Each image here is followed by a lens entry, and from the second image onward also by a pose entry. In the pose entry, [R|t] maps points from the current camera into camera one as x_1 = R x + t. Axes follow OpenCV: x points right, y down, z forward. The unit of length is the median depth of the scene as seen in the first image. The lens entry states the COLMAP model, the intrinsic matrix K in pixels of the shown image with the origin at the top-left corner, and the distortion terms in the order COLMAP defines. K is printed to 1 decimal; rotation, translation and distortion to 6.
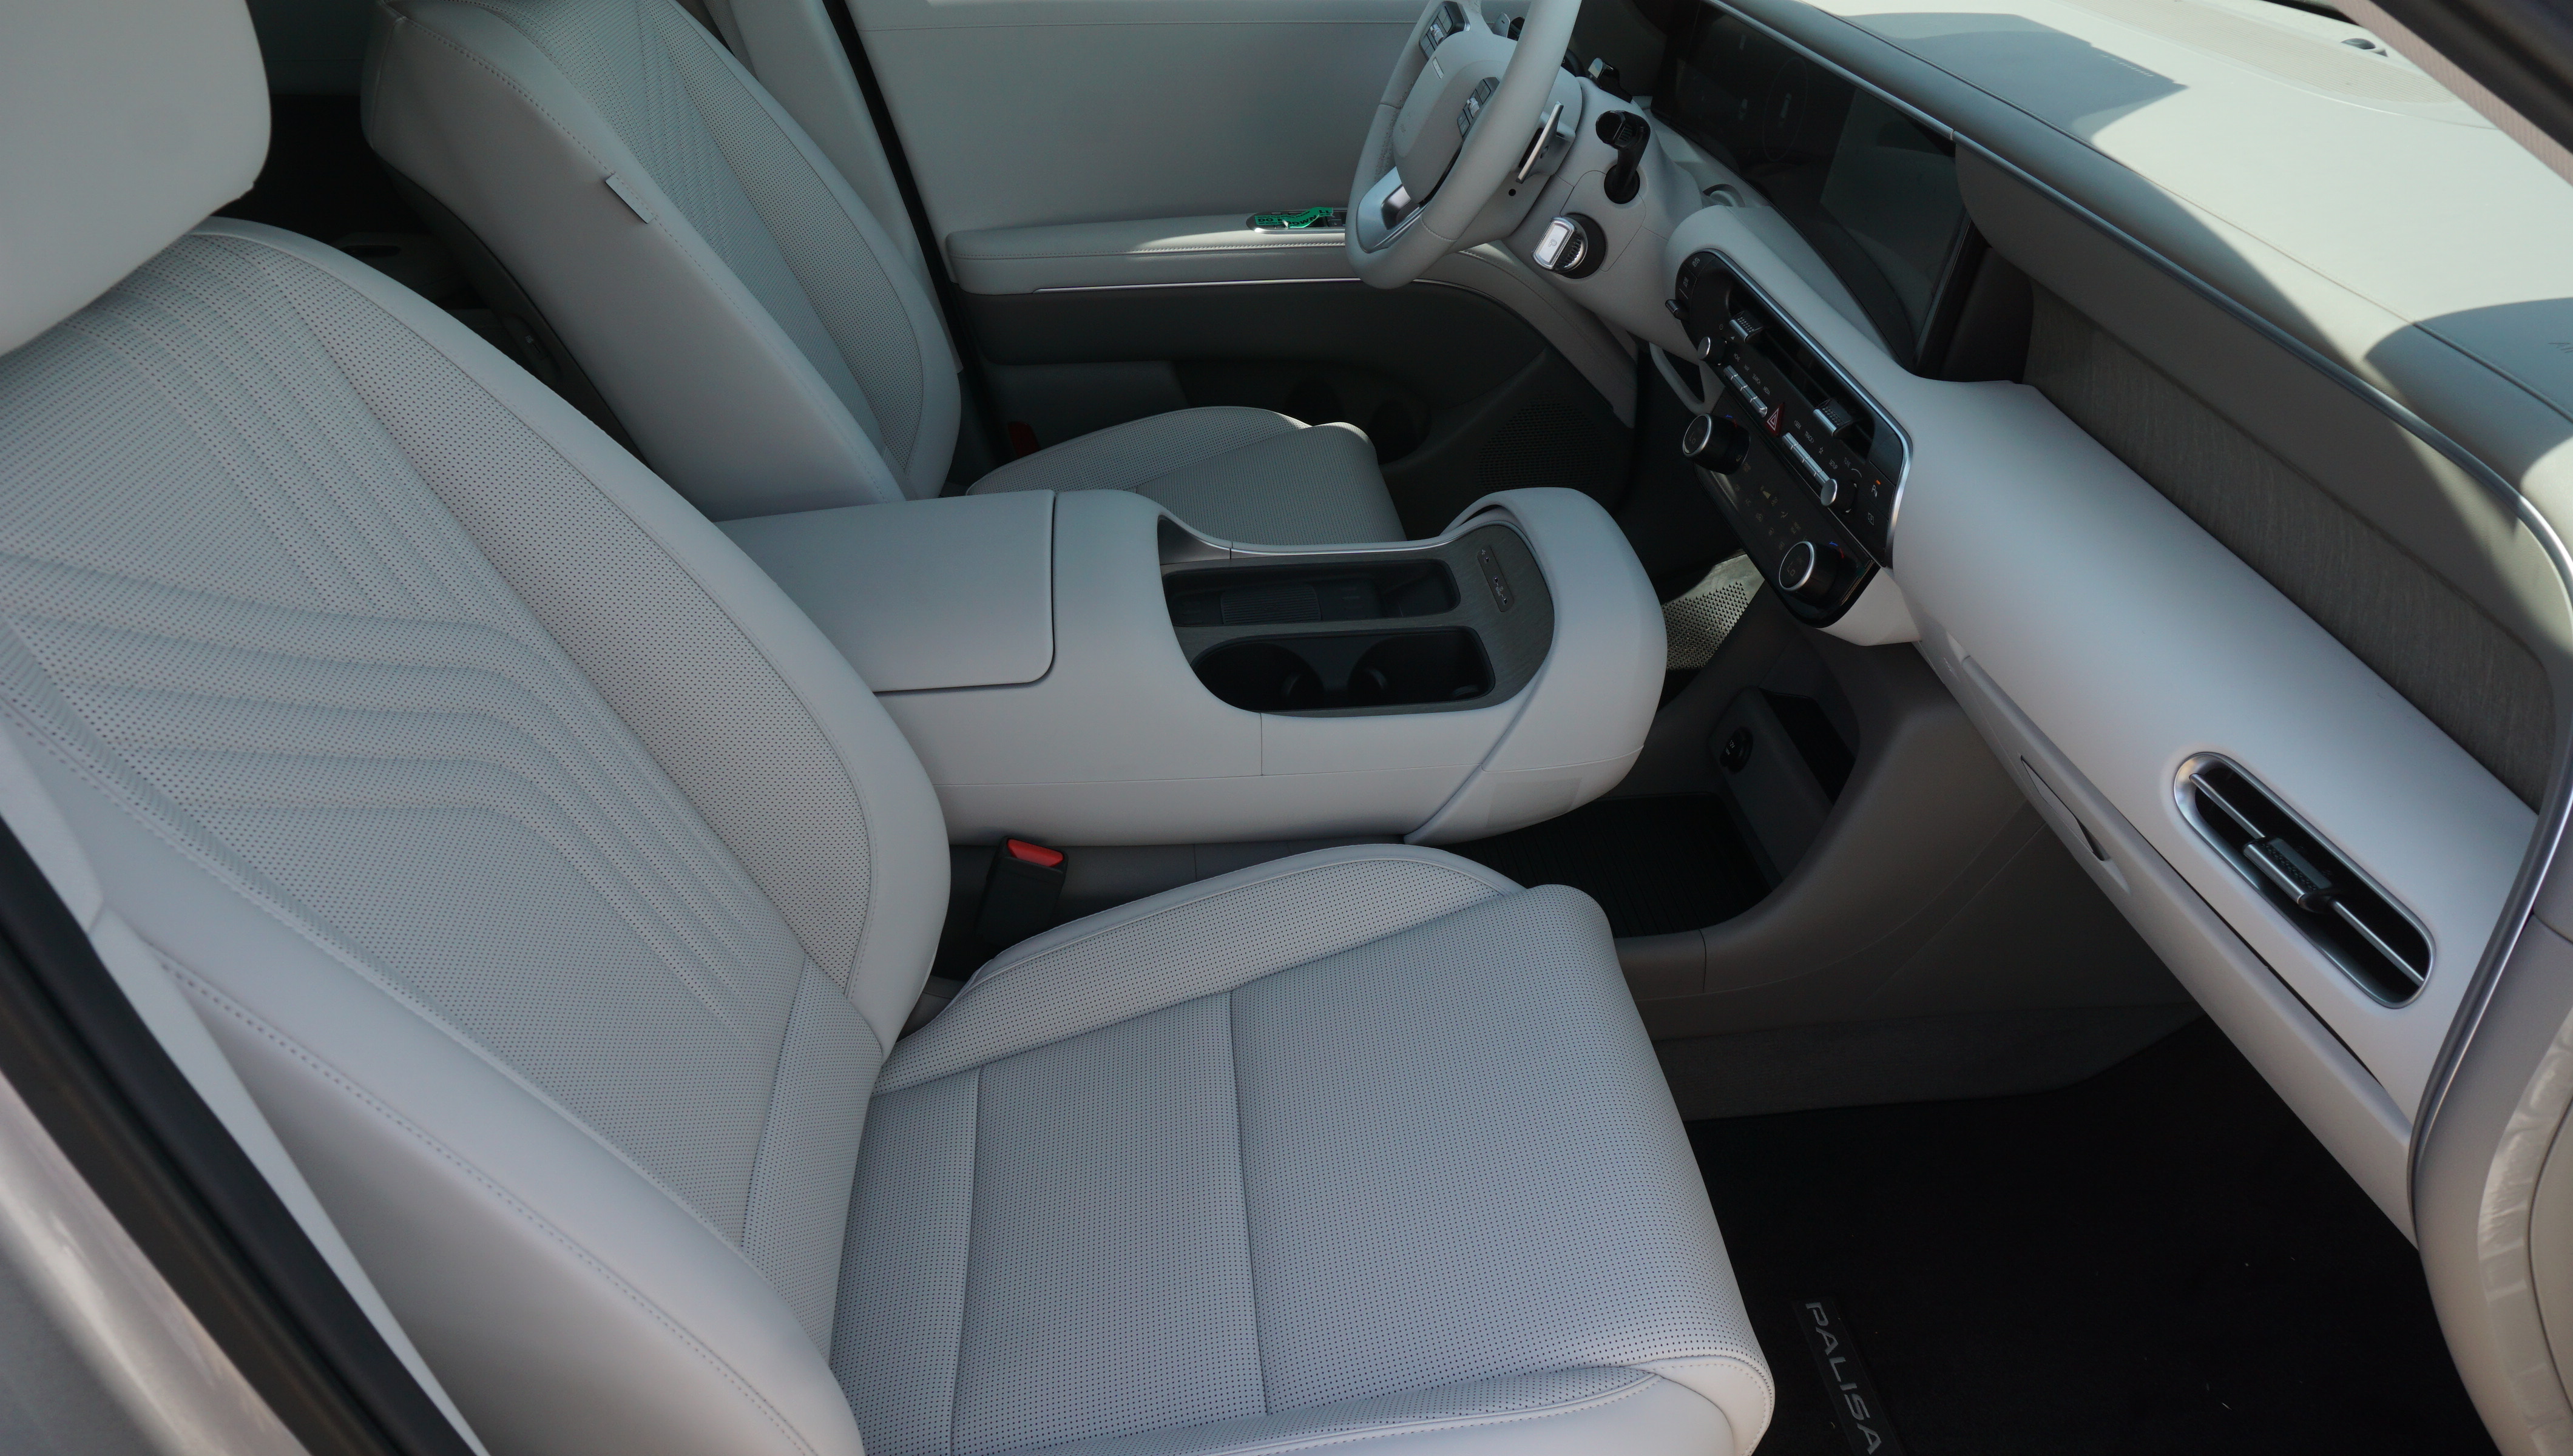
lens RADIAL K [[1687.0, 0, 1286.9], [0, 1687.0, 739.9], [0, 0, 1]] dist [-0.029619, -0.000239]
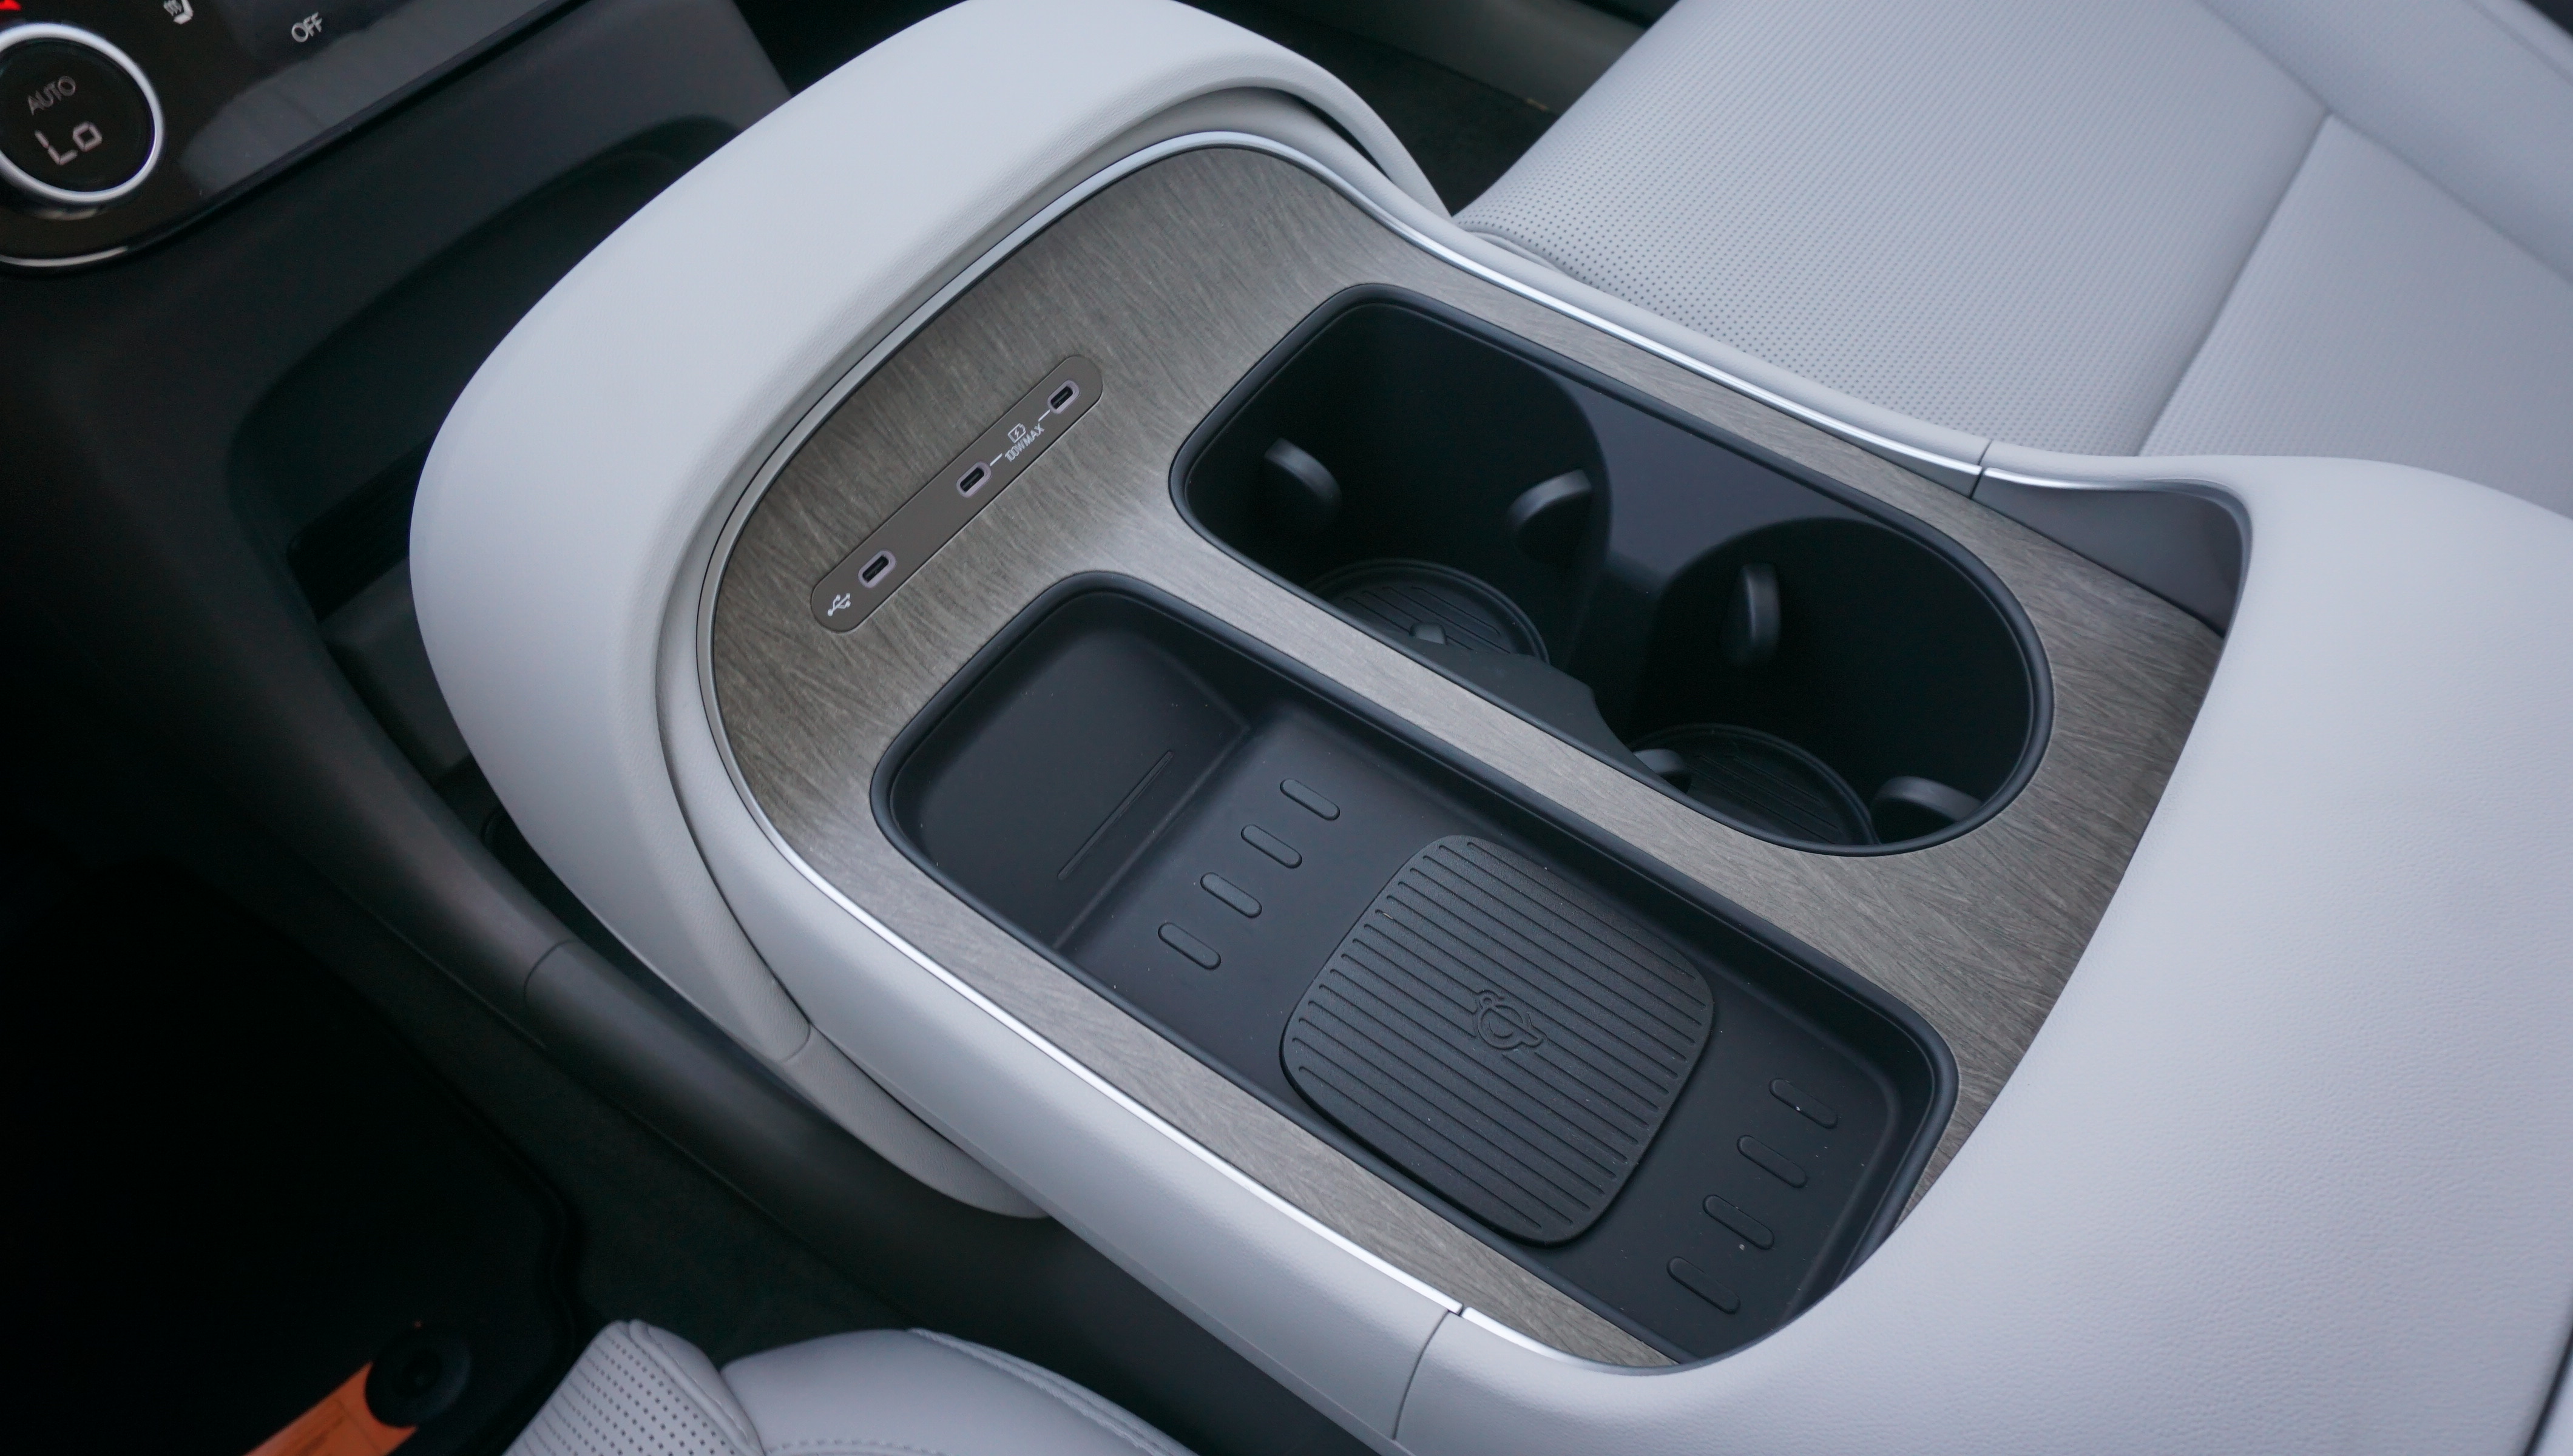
lens RADIAL K [[1723.6, 0, 1286.5], [0, 1723.6, 728.0], [0, 0, 1]] dist [-0.030832, 0.000670]
pose [[-0.758234, -0.537020, 0.369716, -0.057069], [0.353386, 0.138033, 0.925238, -0.338579], [-0.547904, 0.832200, 0.085114, 0.920626]]
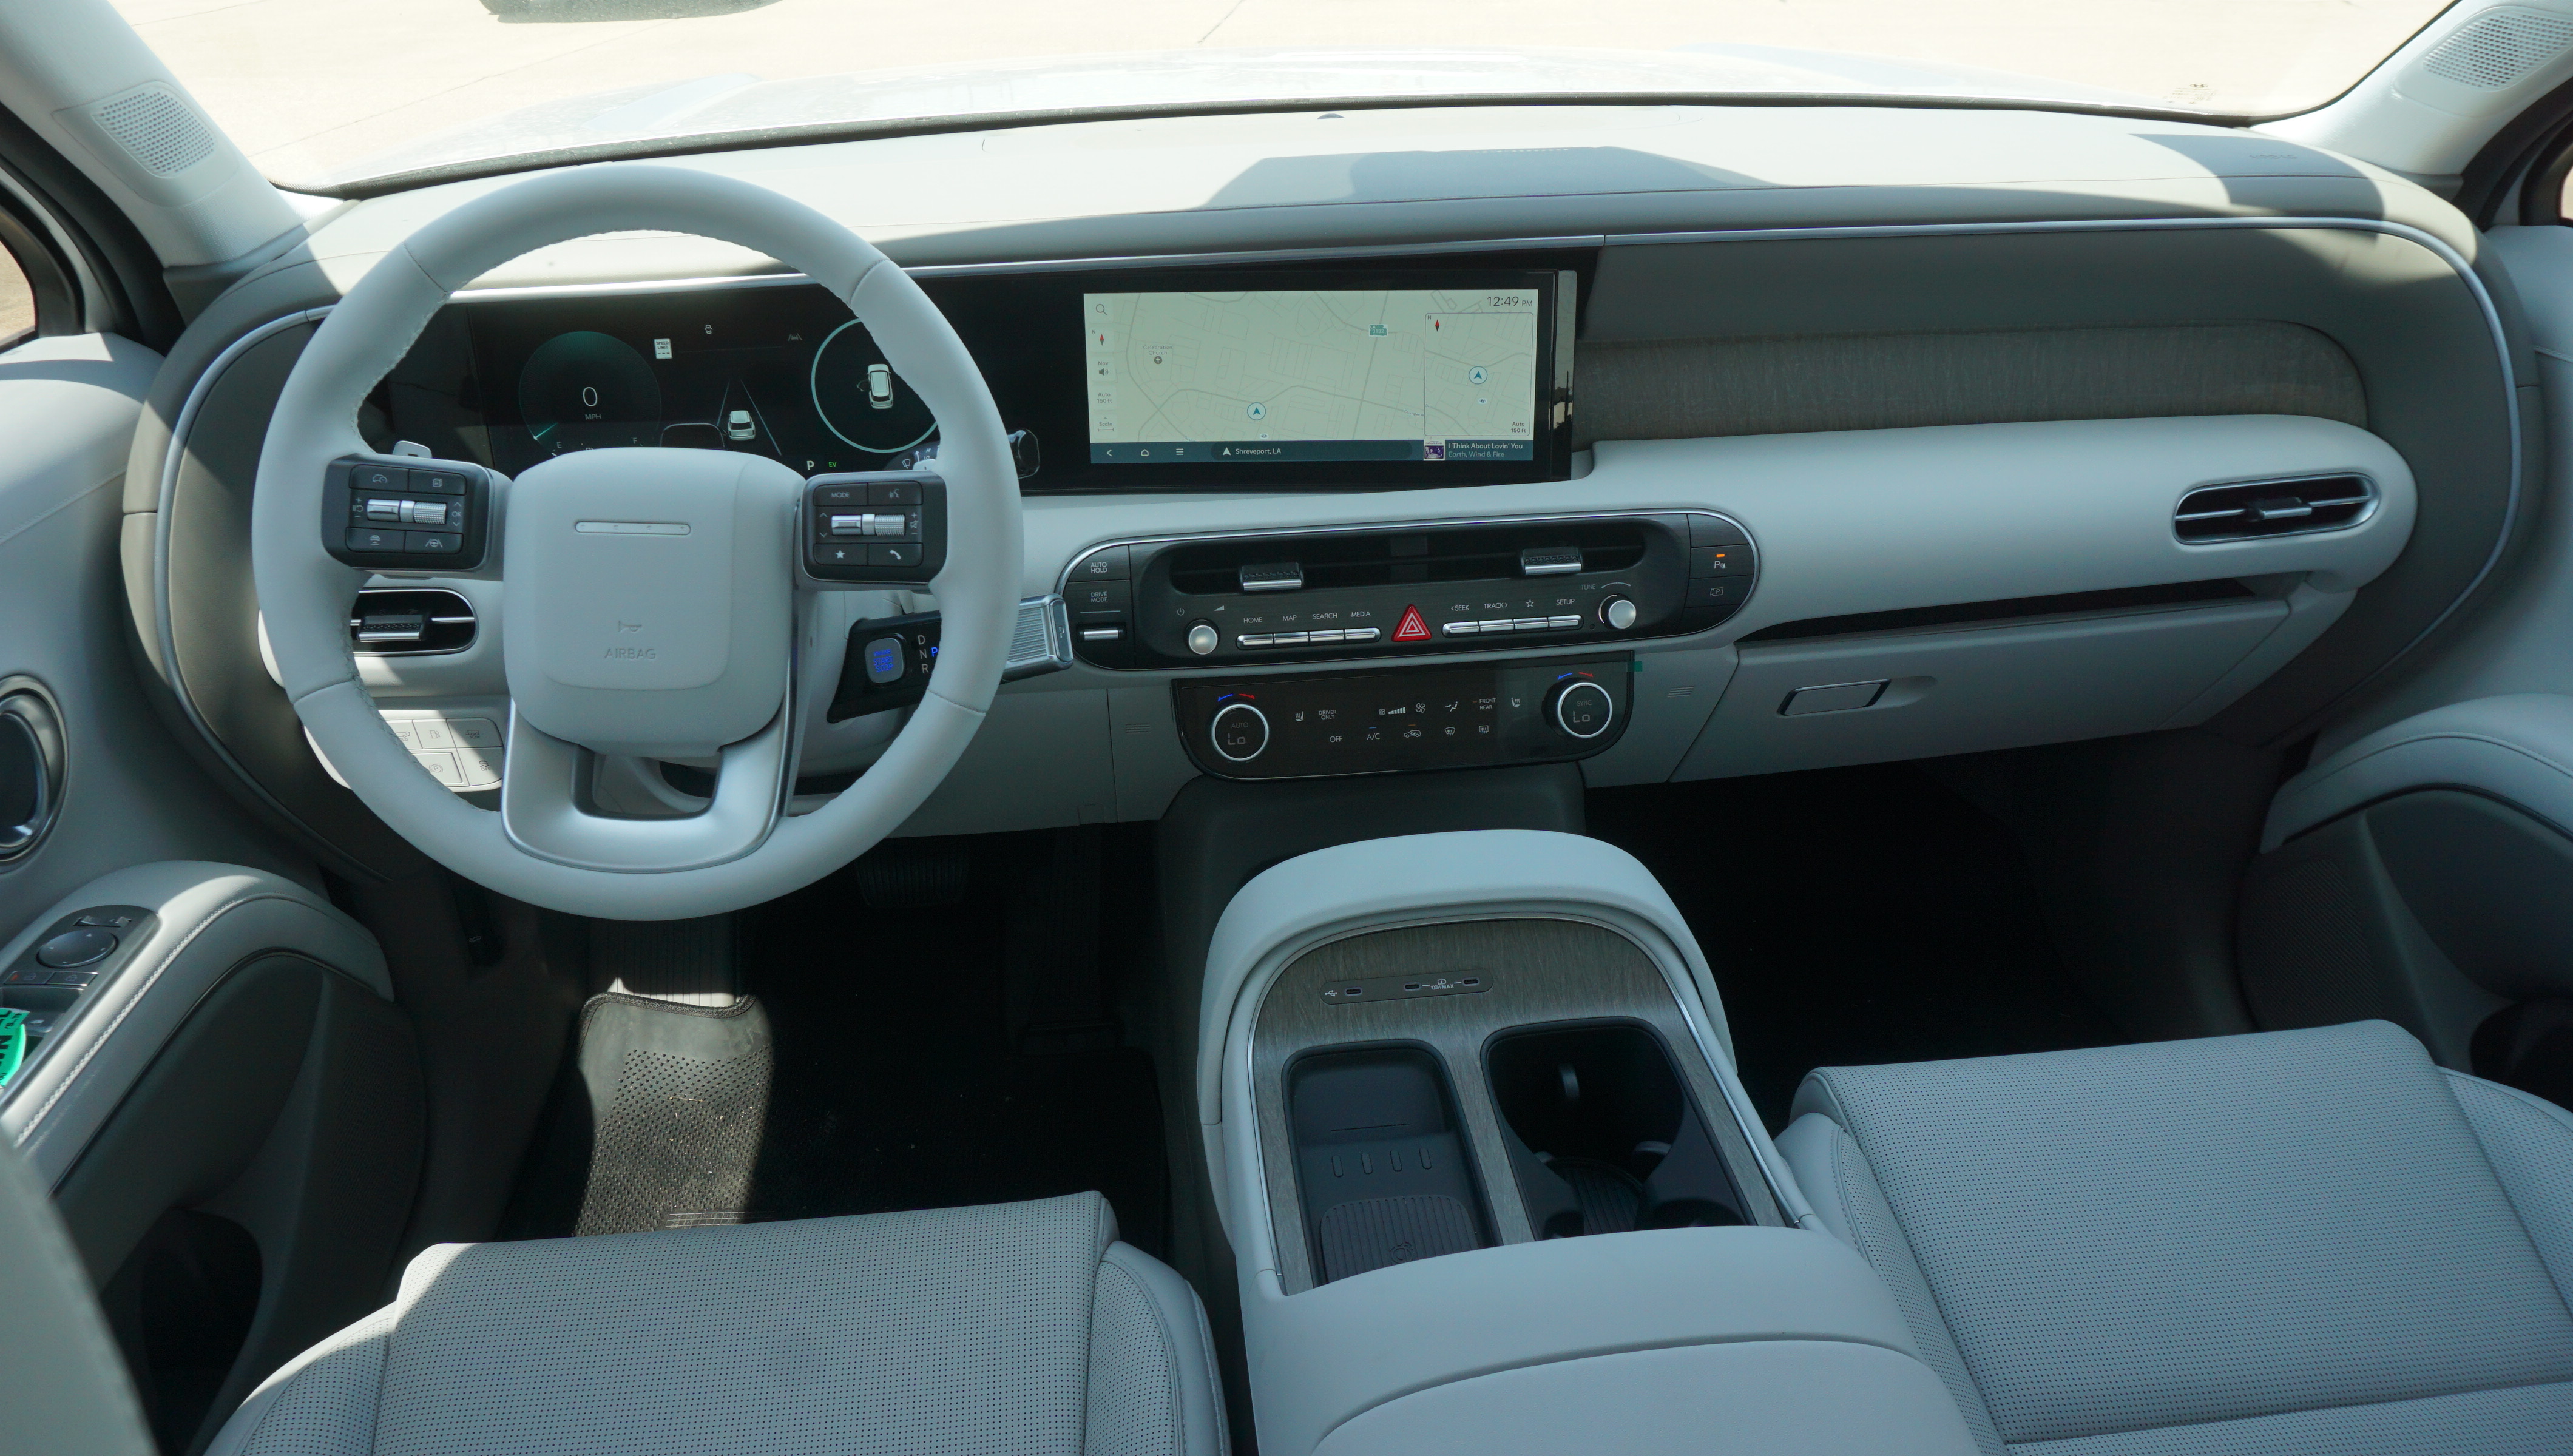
lens RADIAL K [[1777.1, 0, 1286.5], [0, 1777.1, 728.0], [0, 0, 1]] dist [-0.022847, 0.008021]
pose [[-0.013276, -0.465953, 0.884710, -0.478678], [0.563202, 0.727602, 0.391660, -0.481316], [-0.826212, 0.503470, 0.252767, 0.744826]]
